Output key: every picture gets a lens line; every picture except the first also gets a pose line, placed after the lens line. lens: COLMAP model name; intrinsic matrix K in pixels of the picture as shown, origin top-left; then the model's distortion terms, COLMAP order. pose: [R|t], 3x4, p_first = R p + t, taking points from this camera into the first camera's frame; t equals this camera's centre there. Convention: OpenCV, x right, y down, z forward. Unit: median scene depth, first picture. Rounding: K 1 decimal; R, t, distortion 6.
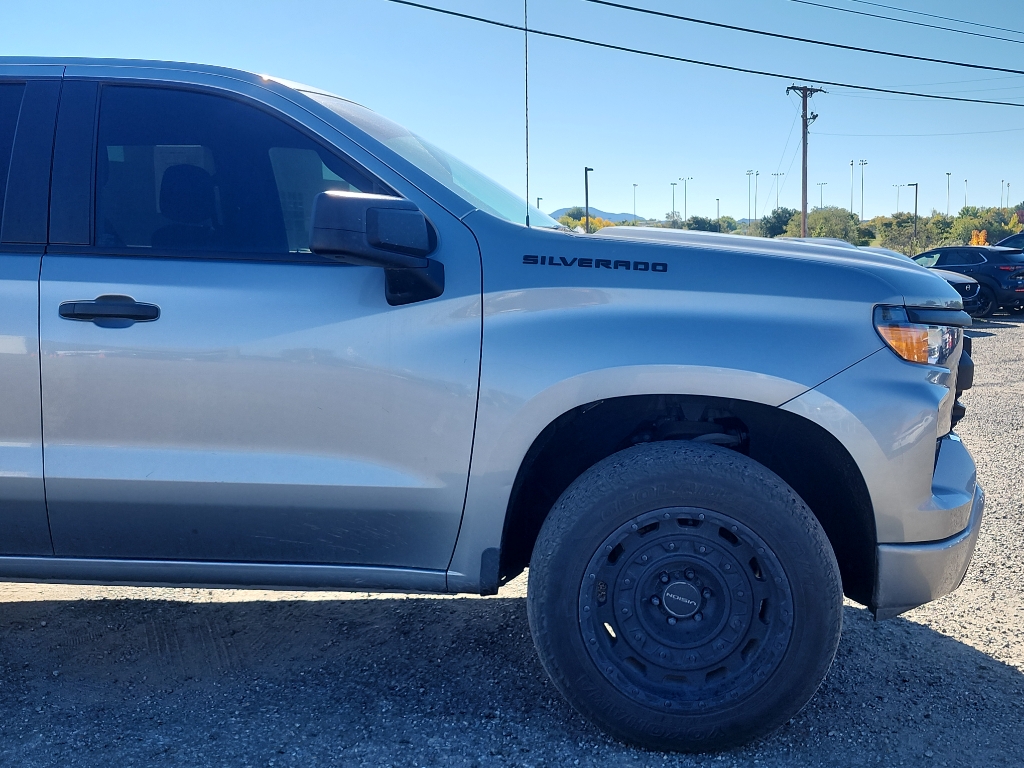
lens RADIAL K [[1128.9, 0, 516.5], [0, 1128.9, 446.0], [0, 0, 1]] dist [0.155686, -0.341791]
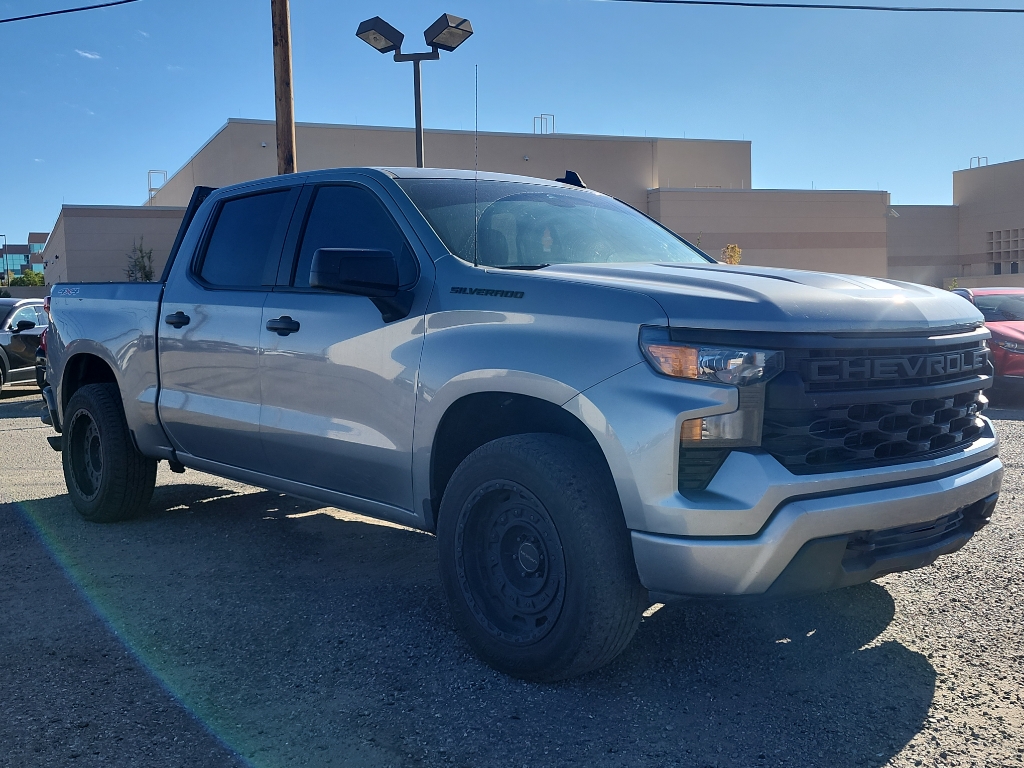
lens RADIAL K [[1128.9, 0, 516.5], [0, 1128.9, 446.0], [0, 0, 1]] dist [0.155686, -0.341791]
pose [[0.698071, 0.083191, -0.711179, 1.053594], [-0.117815, 0.993035, 0.000519, 0.013812], [0.706269, 0.083425, 0.703010, 0.102496]]
